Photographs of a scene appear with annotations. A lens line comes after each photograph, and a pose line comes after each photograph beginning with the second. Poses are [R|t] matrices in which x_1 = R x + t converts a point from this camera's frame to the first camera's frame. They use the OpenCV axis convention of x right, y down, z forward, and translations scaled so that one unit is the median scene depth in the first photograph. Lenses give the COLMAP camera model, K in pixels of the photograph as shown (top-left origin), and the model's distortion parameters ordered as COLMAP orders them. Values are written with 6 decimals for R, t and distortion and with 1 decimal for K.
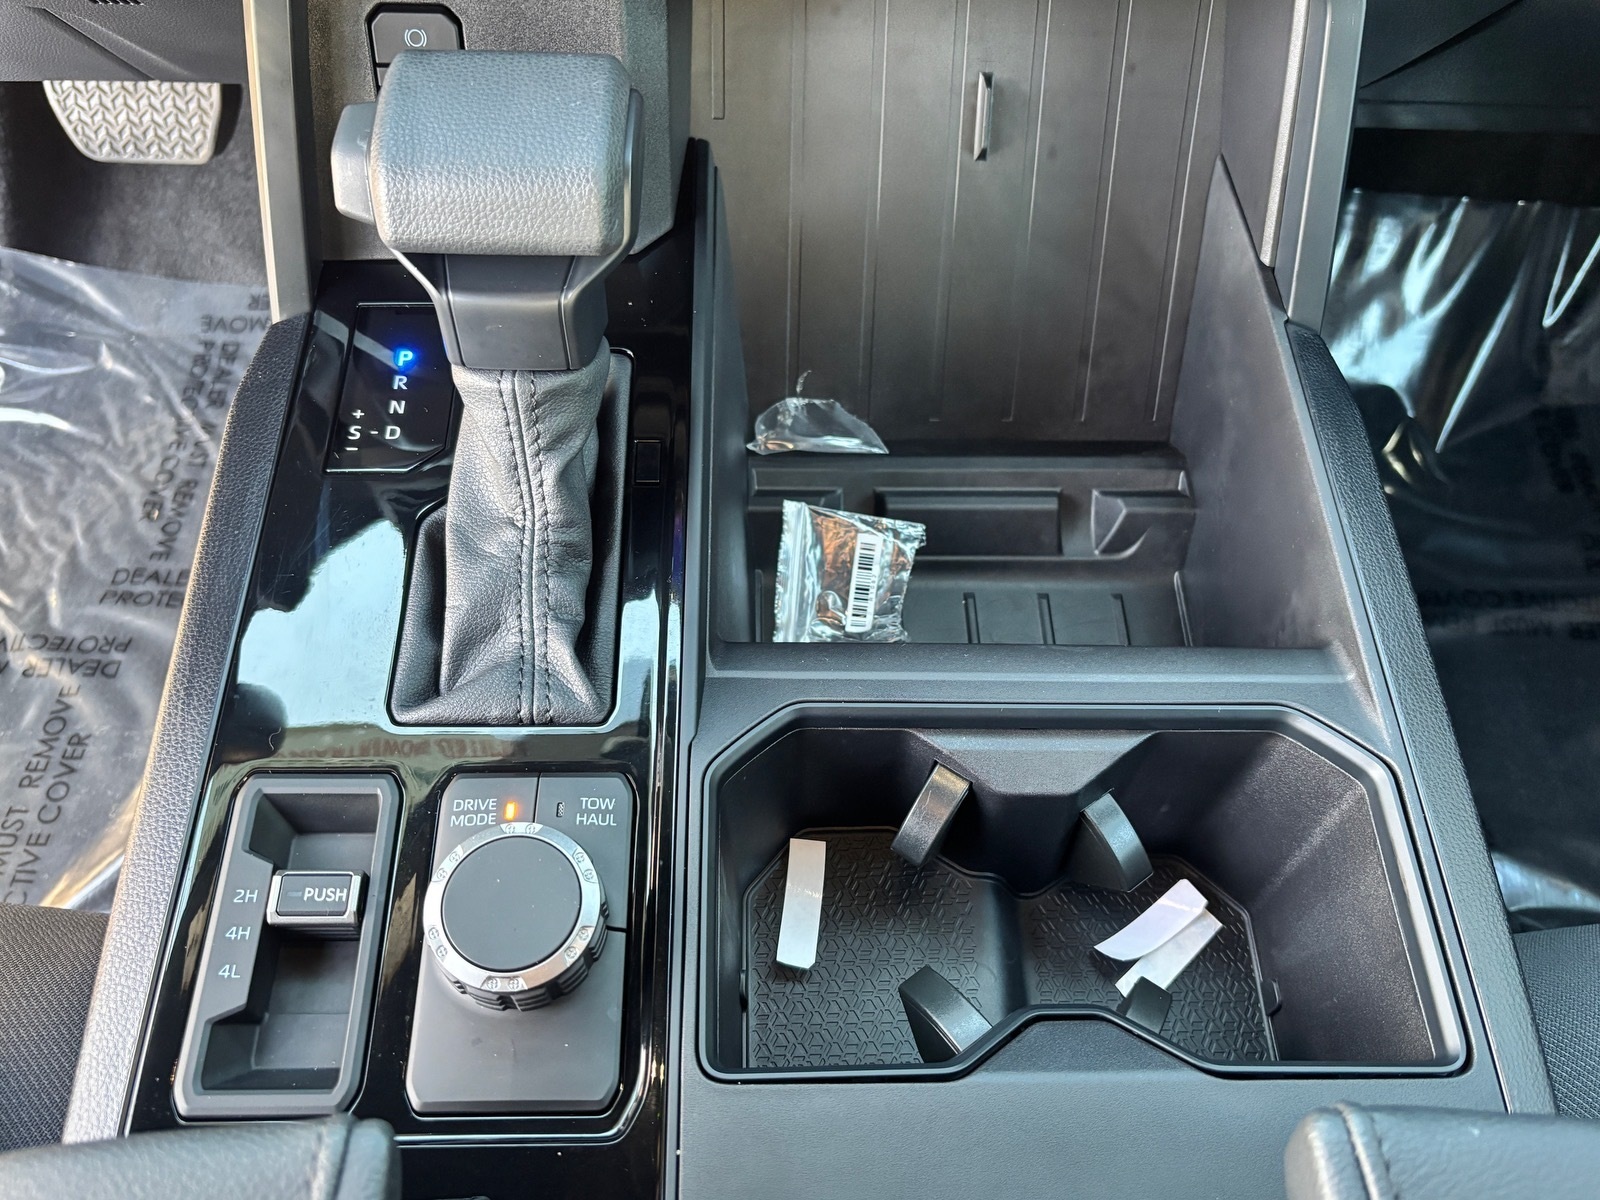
lens RADIAL K [[1326.7, 0, 794.2], [0, 1326.7, 608.1], [0, 0, 1]] dist [0.002640, -0.014467]
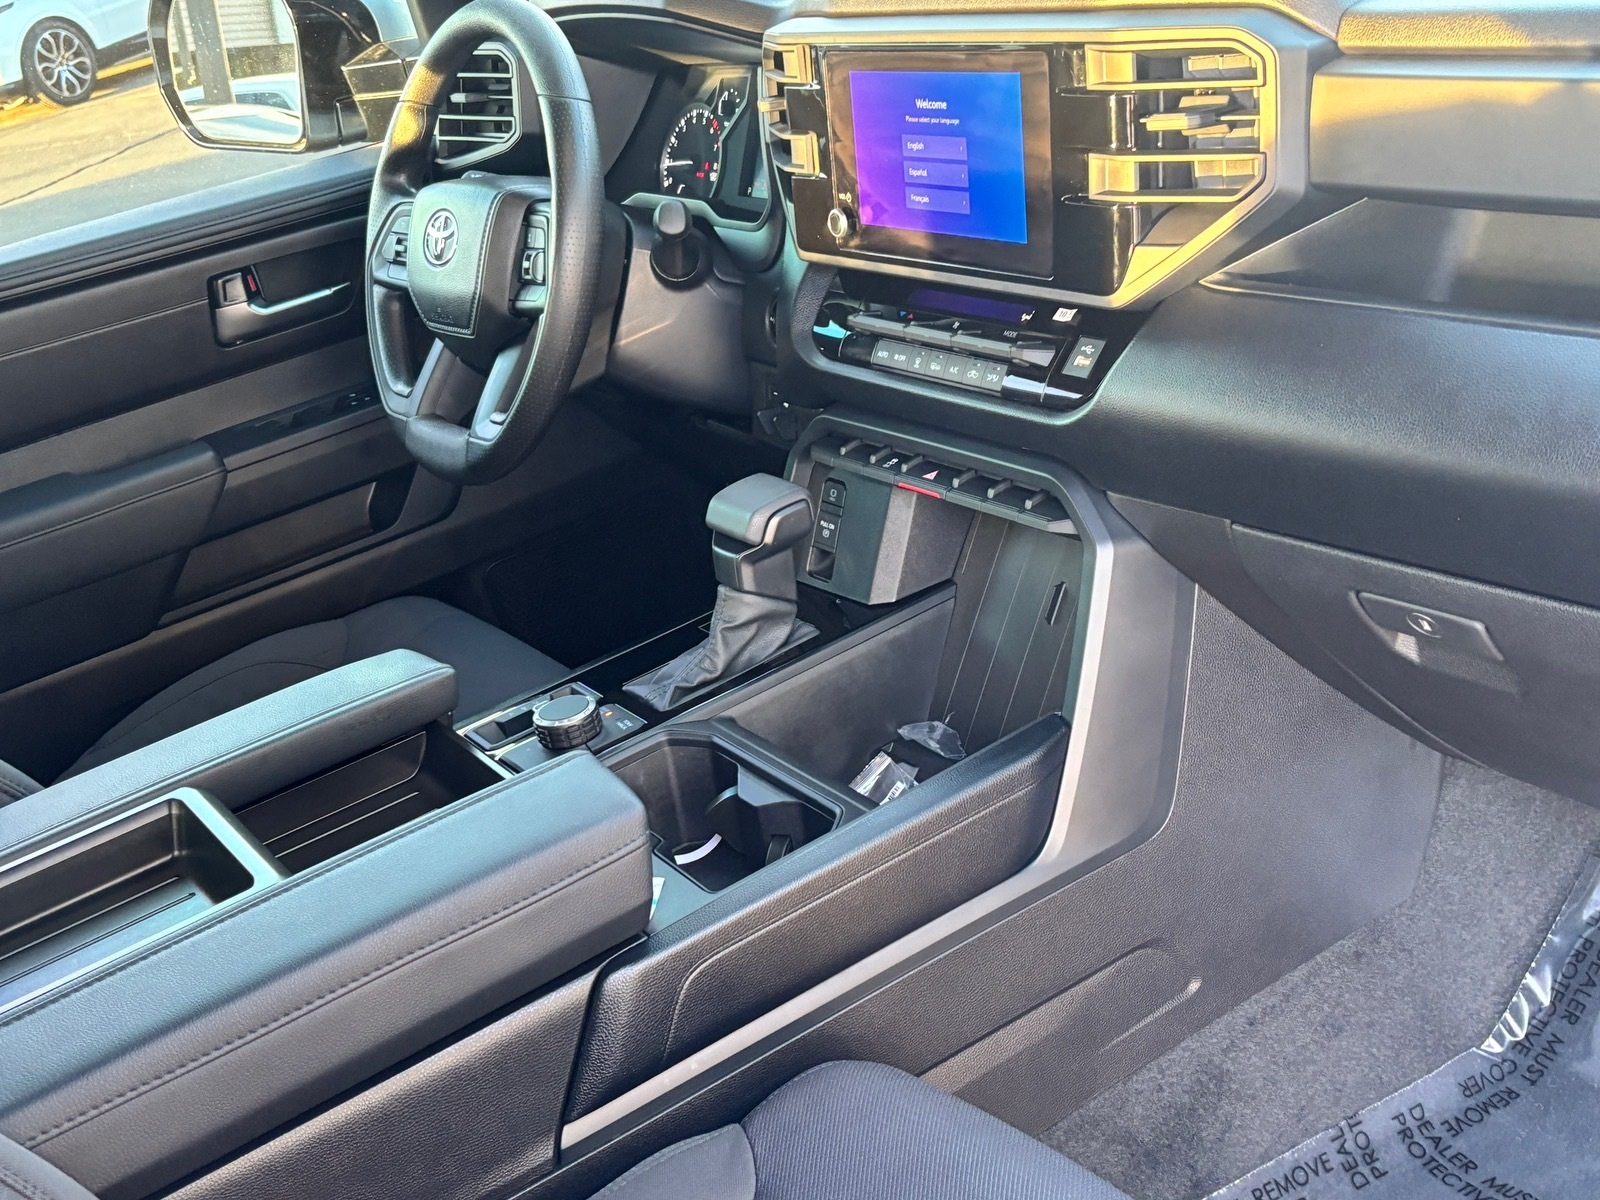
lens RADIAL K [[1861.0, 0, 812.8], [0, 1861.0, 601.8], [0, 0, 1]] dist [0.126863, 0.000000]
pose [[0.540267, 0.212294, -0.814274, 2.045284], [-0.588563, 0.786918, -0.185348, 0.298175], [0.601419, 0.579389, 0.550094, -0.604189]]
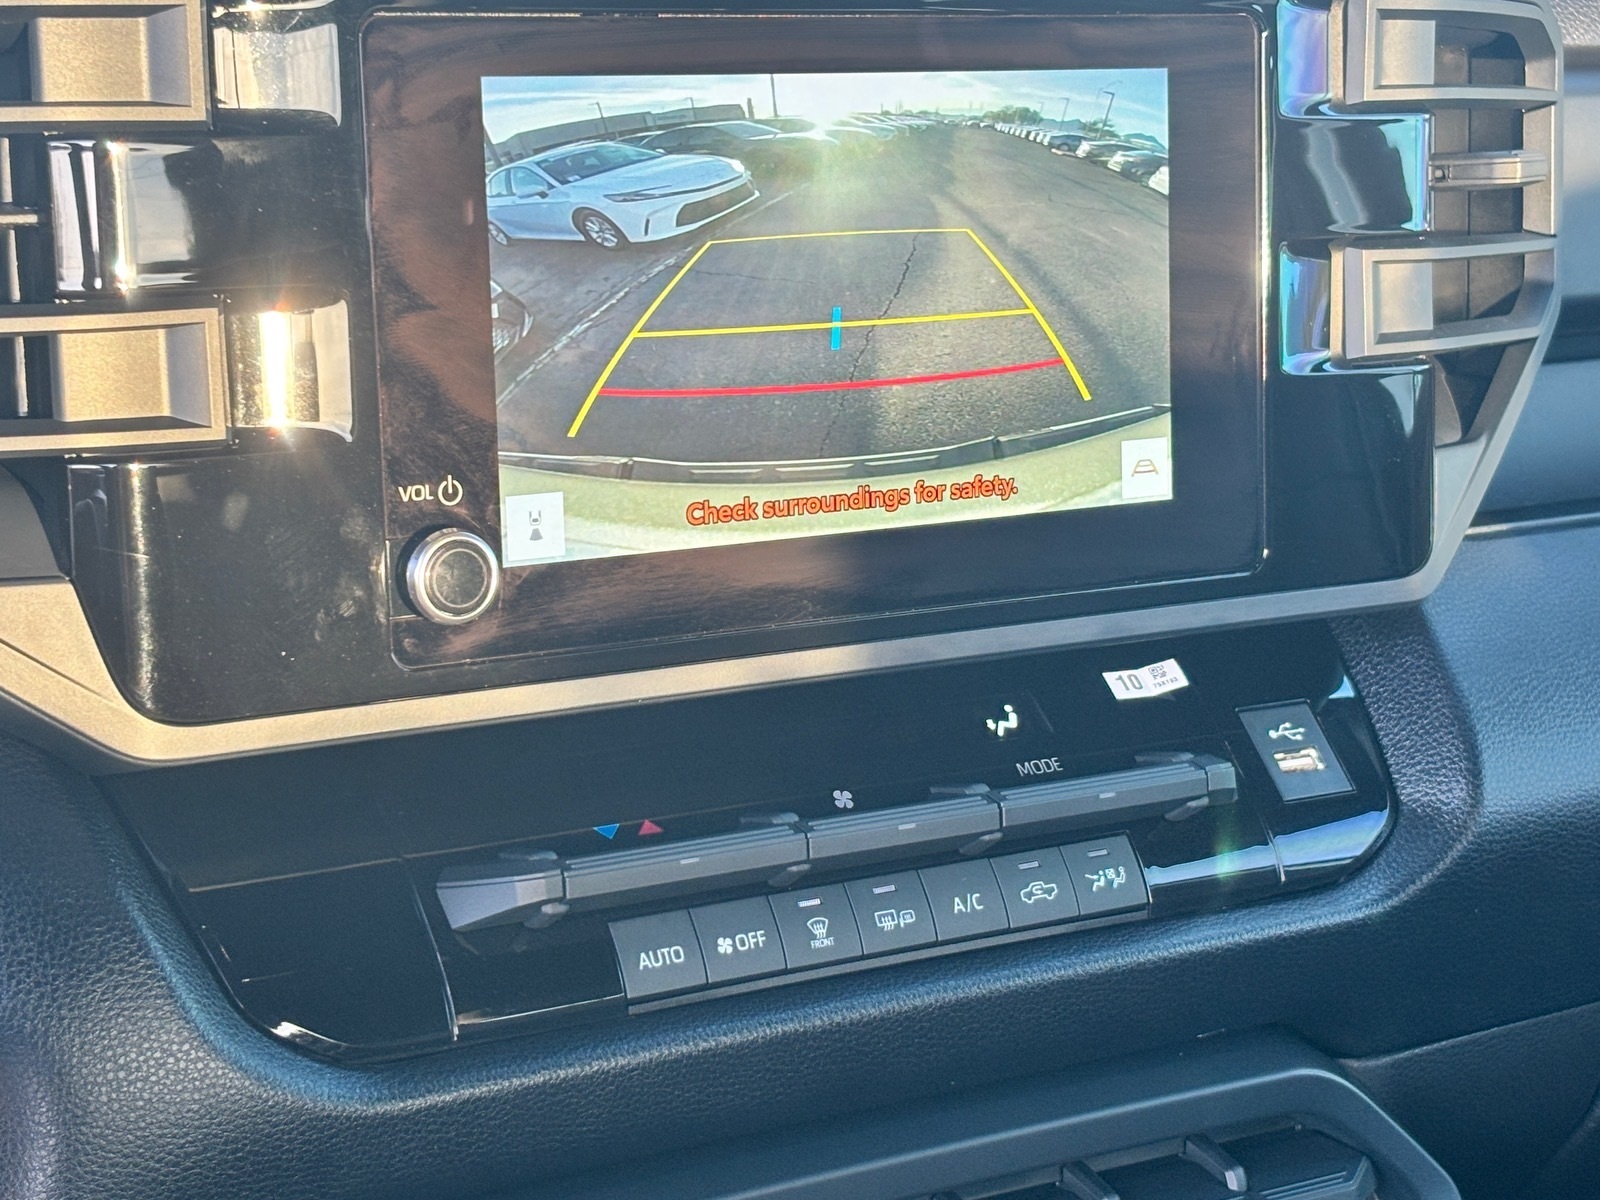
lens RADIAL K [[3239.3, 0, 801.7], [0, 3239.3, 598.0], [0, 0, 1]] dist [0.128047, 0.000000]
pose [[0.847287, -0.121815, 0.516978, -0.726321], [0.446660, 0.690100, -0.569435, 0.197114], [-0.287401, 0.713388, 0.639123, -0.330018]]
